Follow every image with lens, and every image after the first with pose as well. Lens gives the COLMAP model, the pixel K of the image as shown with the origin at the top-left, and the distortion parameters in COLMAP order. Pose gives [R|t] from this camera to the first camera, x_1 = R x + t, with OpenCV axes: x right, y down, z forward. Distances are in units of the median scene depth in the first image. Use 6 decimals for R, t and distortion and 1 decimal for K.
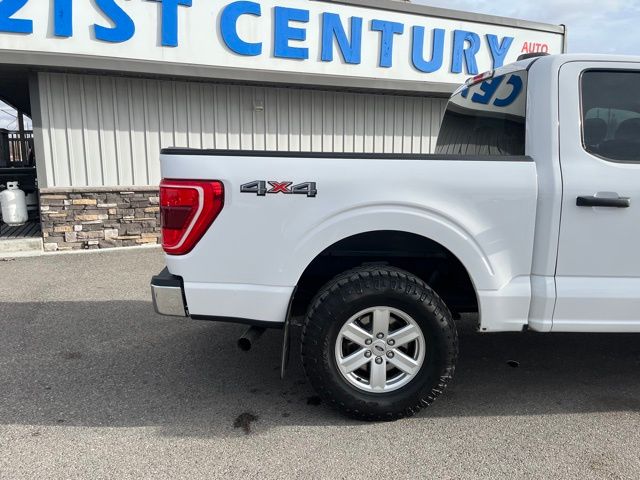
lens RADIAL K [[483.1, 0, 320.0], [0, 483.1, 240.0], [0, 0, 1]] dist [0.060619, -0.080760]
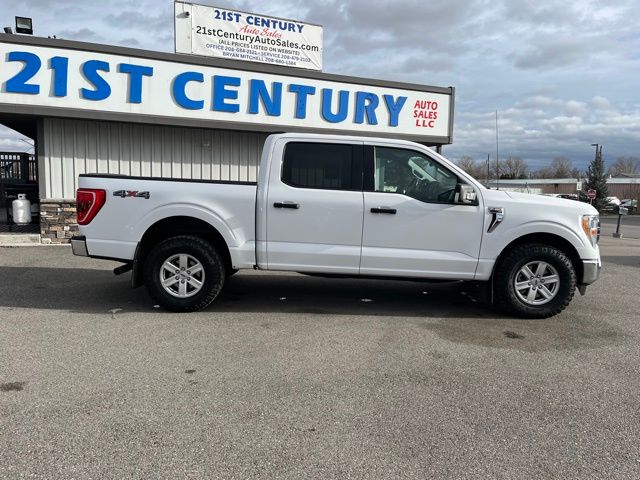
lens RADIAL K [[483.1, 0, 320.0], [0, 483.1, 240.0], [0, 0, 1]] dist [0.060619, -0.080760]
pose [[0.998956, 0.031690, -0.032916, 0.286026], [-0.033479, 0.997909, -0.055293, 0.064390], [0.031095, 0.056337, 0.997928, -0.379795]]
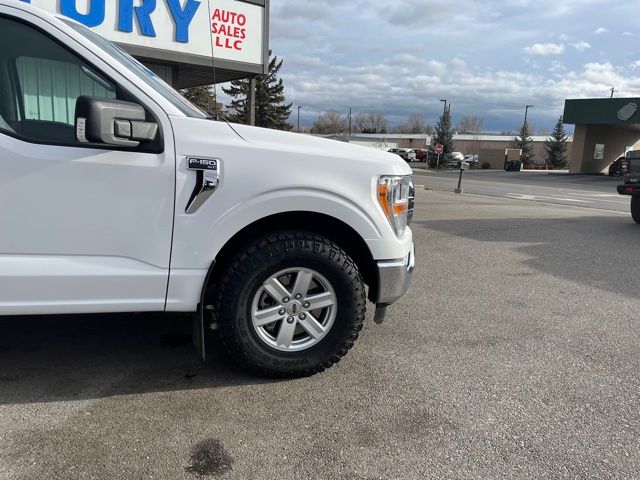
lens RADIAL K [[483.1, 0, 320.0], [0, 483.1, 240.0], [0, 0, 1]] dist [0.060619, -0.080760]
pose [[0.972973, 0.005368, 0.230857, 0.533166], [-0.014083, 0.999248, 0.036117, 0.008131], [-0.230490, -0.038392, 0.972317, 0.020170]]
